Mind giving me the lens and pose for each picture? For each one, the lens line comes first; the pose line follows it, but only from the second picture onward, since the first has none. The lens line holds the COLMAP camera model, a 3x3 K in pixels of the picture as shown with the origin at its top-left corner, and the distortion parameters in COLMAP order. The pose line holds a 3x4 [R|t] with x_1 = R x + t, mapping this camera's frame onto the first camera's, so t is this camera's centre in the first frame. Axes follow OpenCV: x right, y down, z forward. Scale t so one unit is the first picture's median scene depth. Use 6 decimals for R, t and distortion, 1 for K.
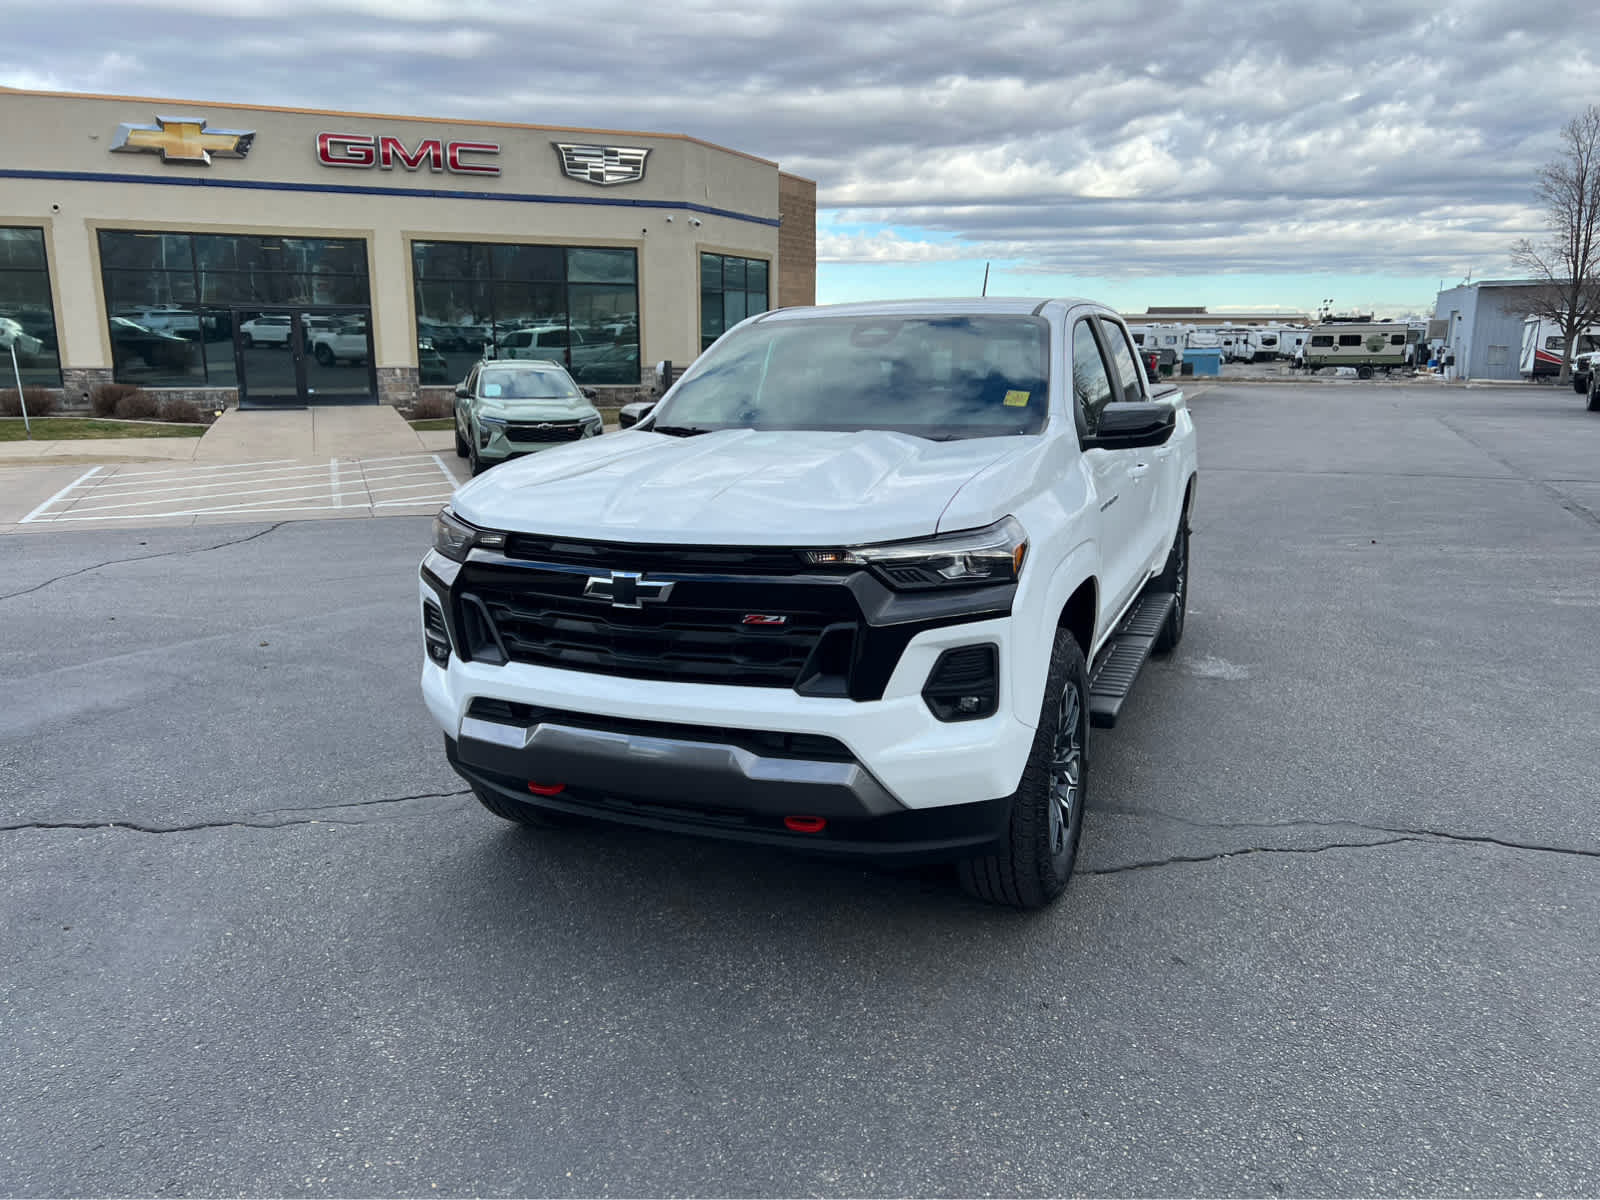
lens RADIAL K [[1200.8, 0, 800.0], [0, 1200.8, 600.0], [0, 0, 1]] dist [0.080007, -0.097478]
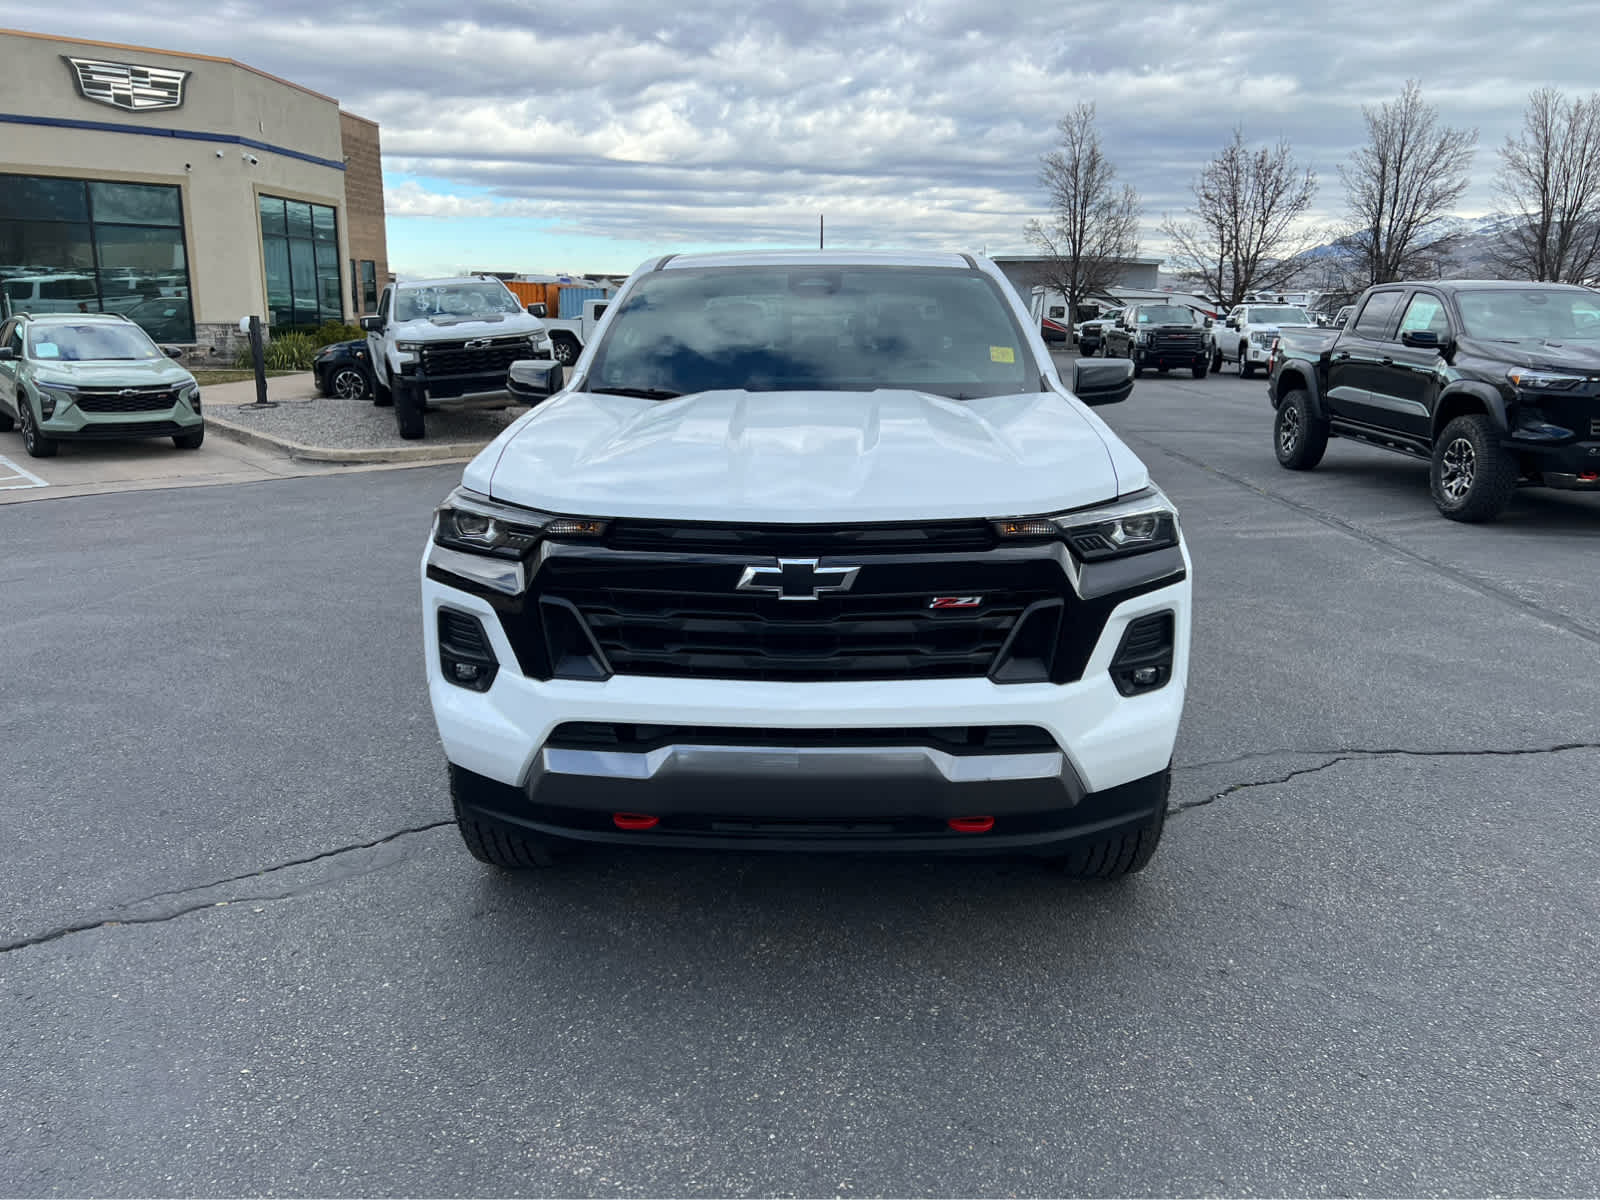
lens RADIAL K [[1204.5, 0, 800.0], [0, 1204.5, 600.0], [0, 0, 1]] dist [0.047799, -0.046973]
pose [[0.934322, -0.072344, 0.349012, -0.324550], [0.061922, 0.997241, 0.040940, -0.021039], [-0.351011, -0.016640, 0.936224, 0.150104]]
